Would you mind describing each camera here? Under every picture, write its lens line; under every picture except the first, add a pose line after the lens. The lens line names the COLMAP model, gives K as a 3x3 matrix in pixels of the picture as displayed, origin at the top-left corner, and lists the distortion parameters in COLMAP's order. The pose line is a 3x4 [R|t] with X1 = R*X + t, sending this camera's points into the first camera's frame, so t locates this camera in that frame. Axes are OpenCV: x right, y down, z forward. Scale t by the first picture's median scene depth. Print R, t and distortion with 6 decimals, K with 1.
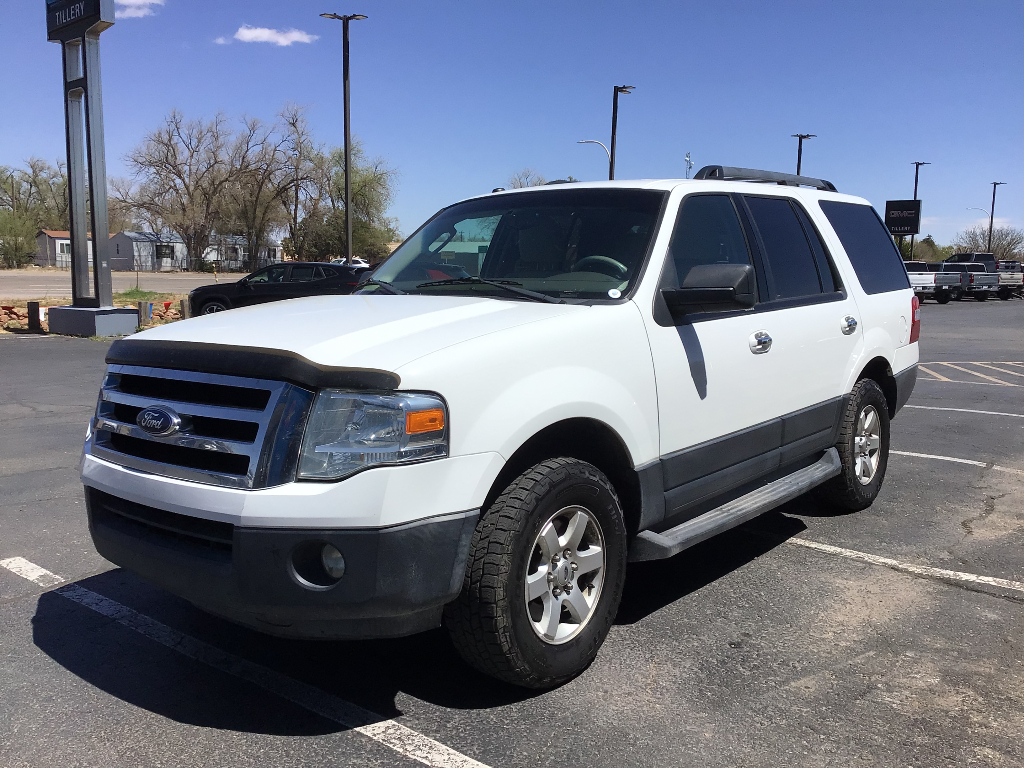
lens RADIAL K [[925.1, 0, 508.2], [0, 925.1, 382.0], [0, 0, 1]] dist [0.019734, -0.017432]
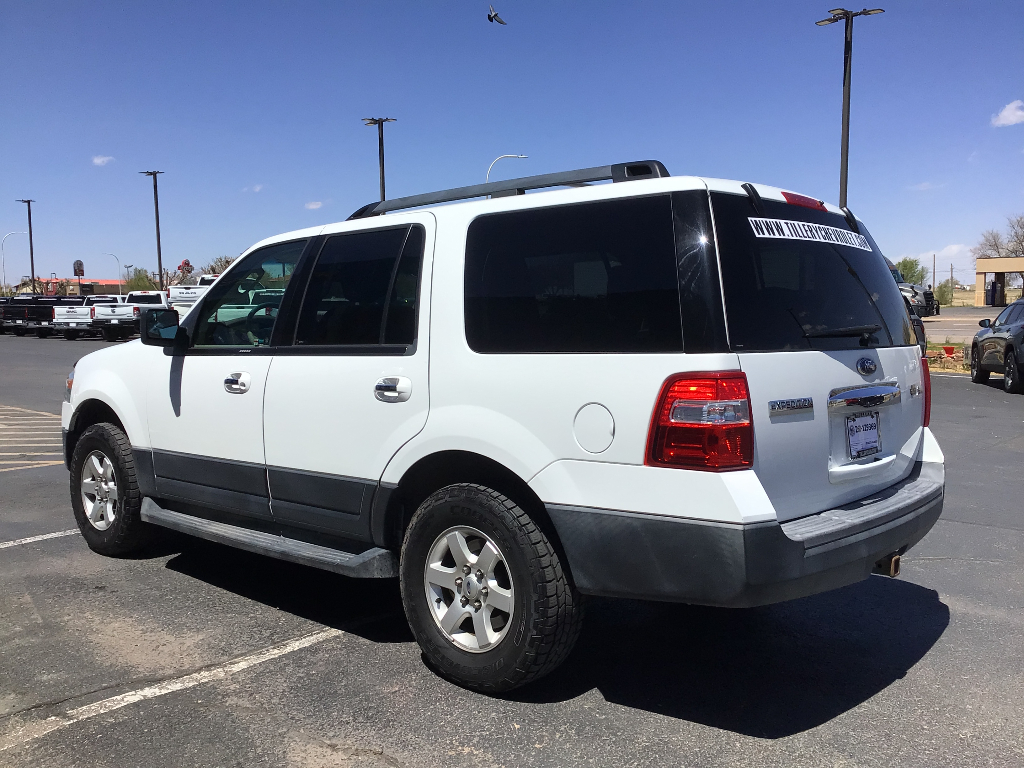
lens RADIAL K [[925.1, 0, 510.5], [0, 925.1, 389.6], [0, 0, 1]] dist [0.019734, -0.017432]
pose [[-0.042931, 0.079284, -0.995927, 1.282788], [-0.117590, 0.989517, 0.083843, -0.156828], [0.992134, 0.120711, -0.033158, 1.325018]]
